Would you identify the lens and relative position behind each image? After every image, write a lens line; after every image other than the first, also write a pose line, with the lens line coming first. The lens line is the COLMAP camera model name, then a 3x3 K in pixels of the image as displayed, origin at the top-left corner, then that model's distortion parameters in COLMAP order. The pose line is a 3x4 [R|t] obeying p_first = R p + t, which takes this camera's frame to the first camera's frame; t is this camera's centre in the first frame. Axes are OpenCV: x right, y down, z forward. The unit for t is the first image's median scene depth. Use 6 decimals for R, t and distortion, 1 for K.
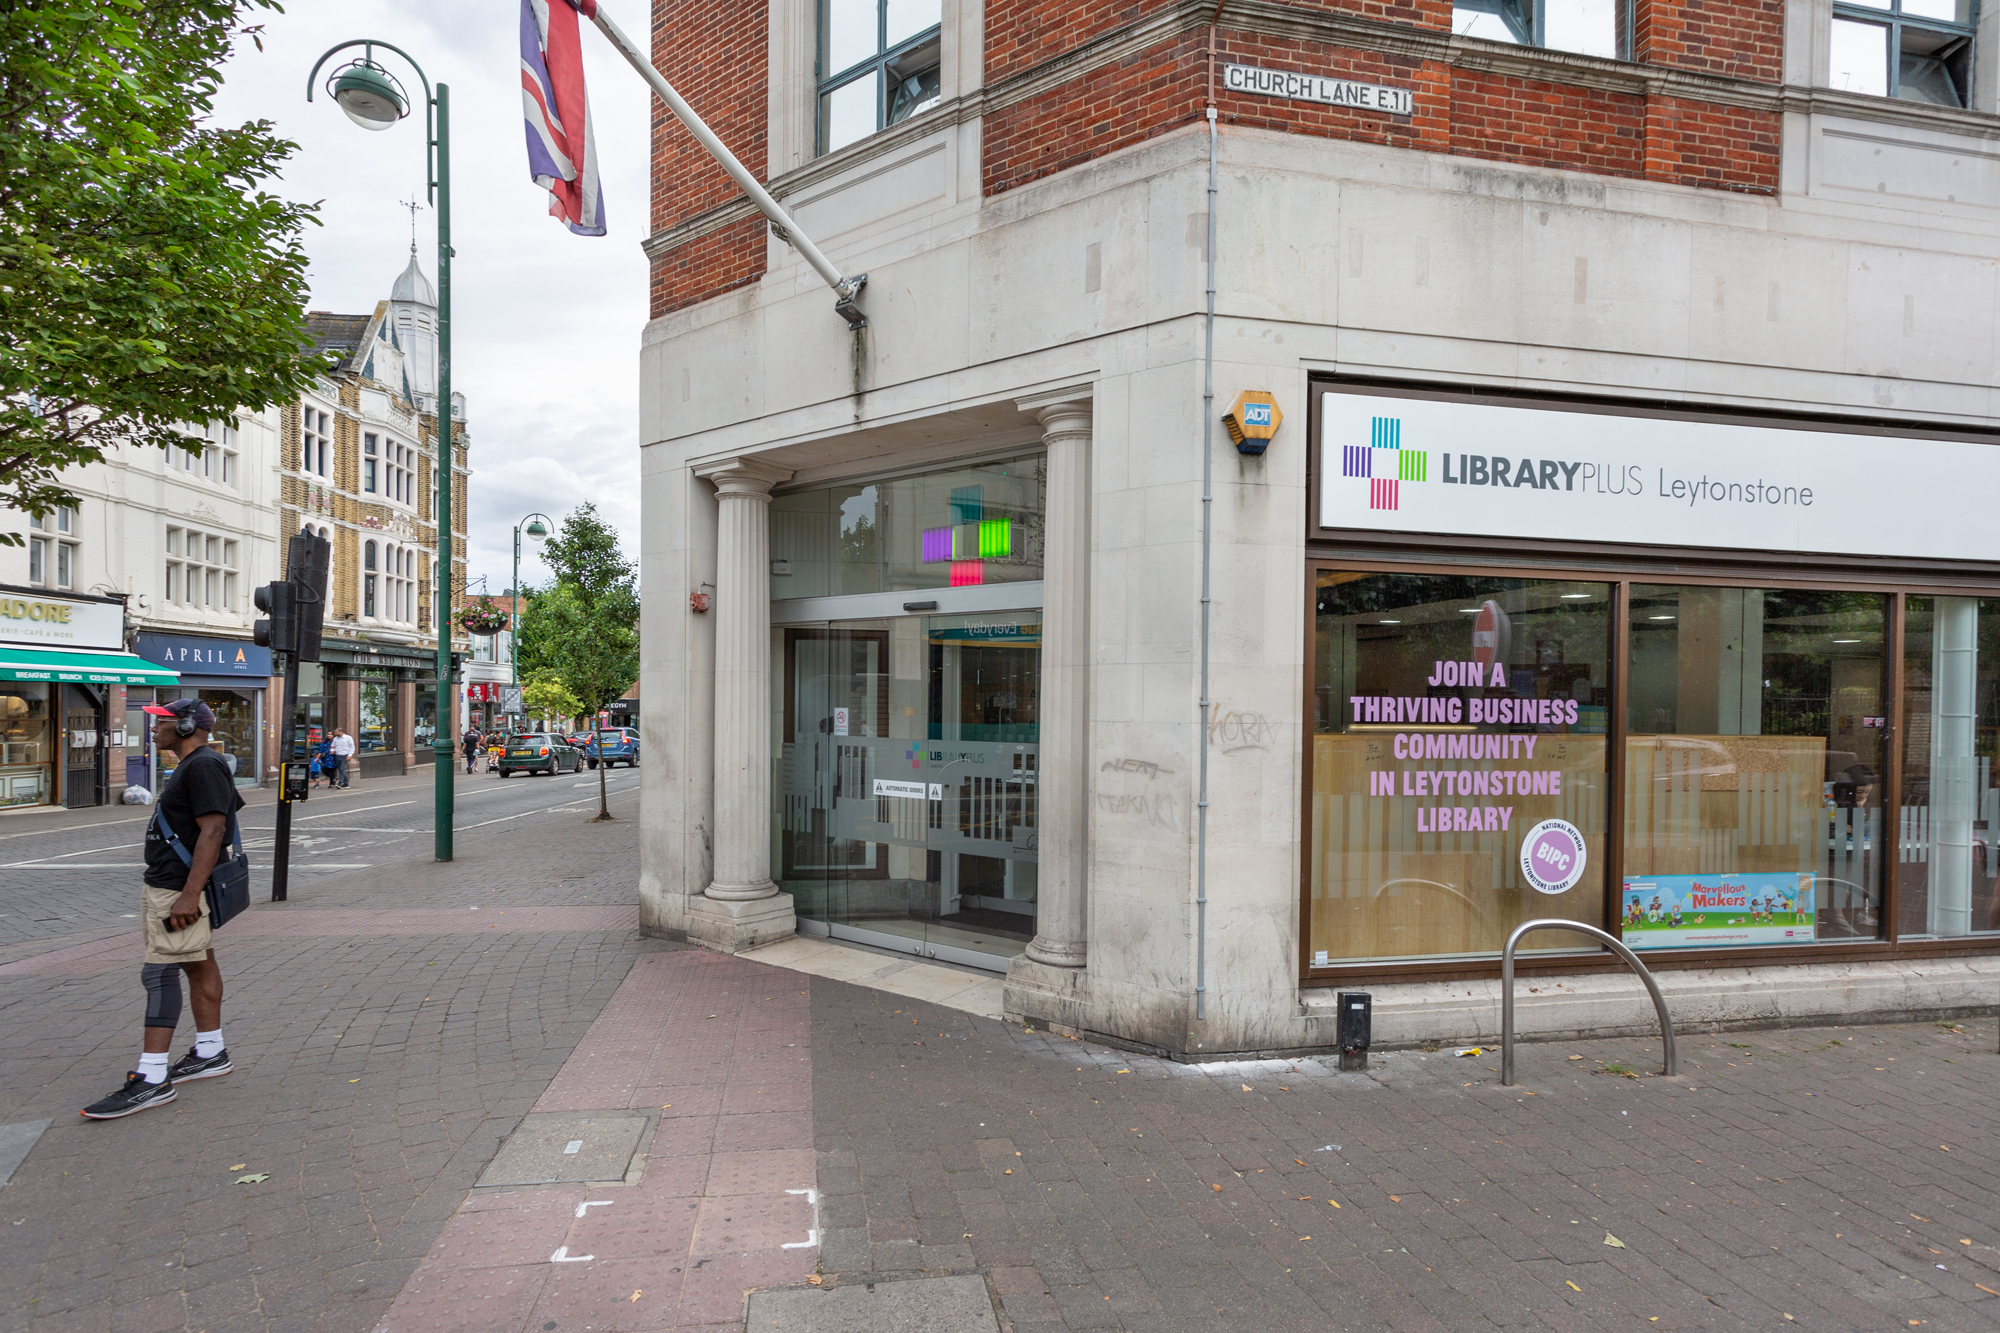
lens RADIAL K [[1016.1, 0, 1000.0], [0, 1016.1, 717.1], [0, 0, 1]] dist [-0.001803, -0.000149]
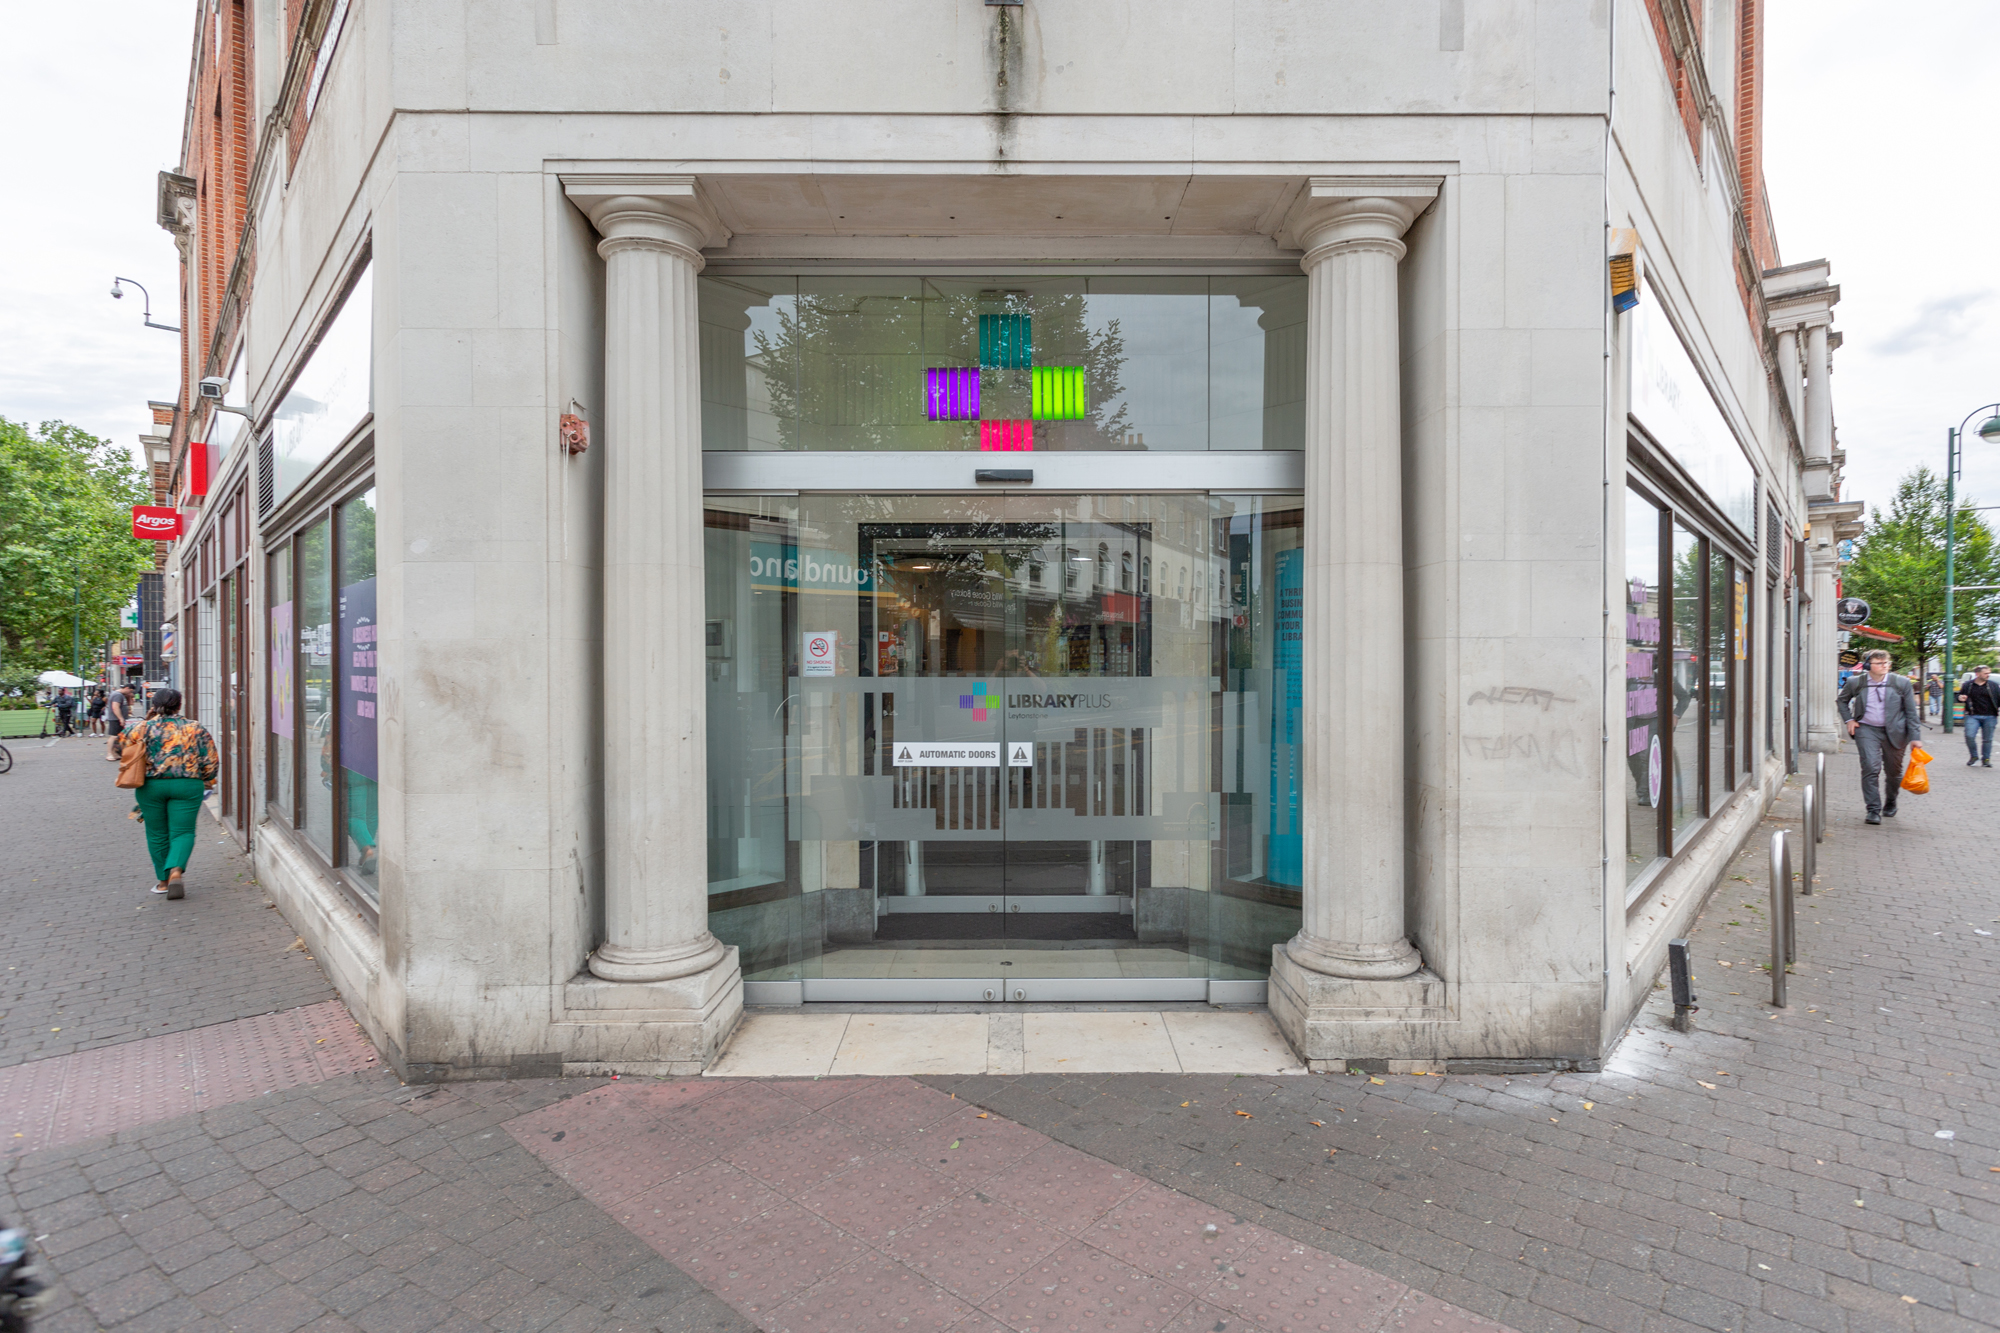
lens RADIAL K [[970.0, 0, 1000.0], [0, 970.0, 666.5], [0, 0, 1]] dist [0.007667, 0.000689]
pose [[0.796971, -0.015665, 0.603815, -0.506991], [0.017818, 0.999838, 0.002421, 0.014805], [-0.603755, 0.008829, 0.797121, 0.541398]]
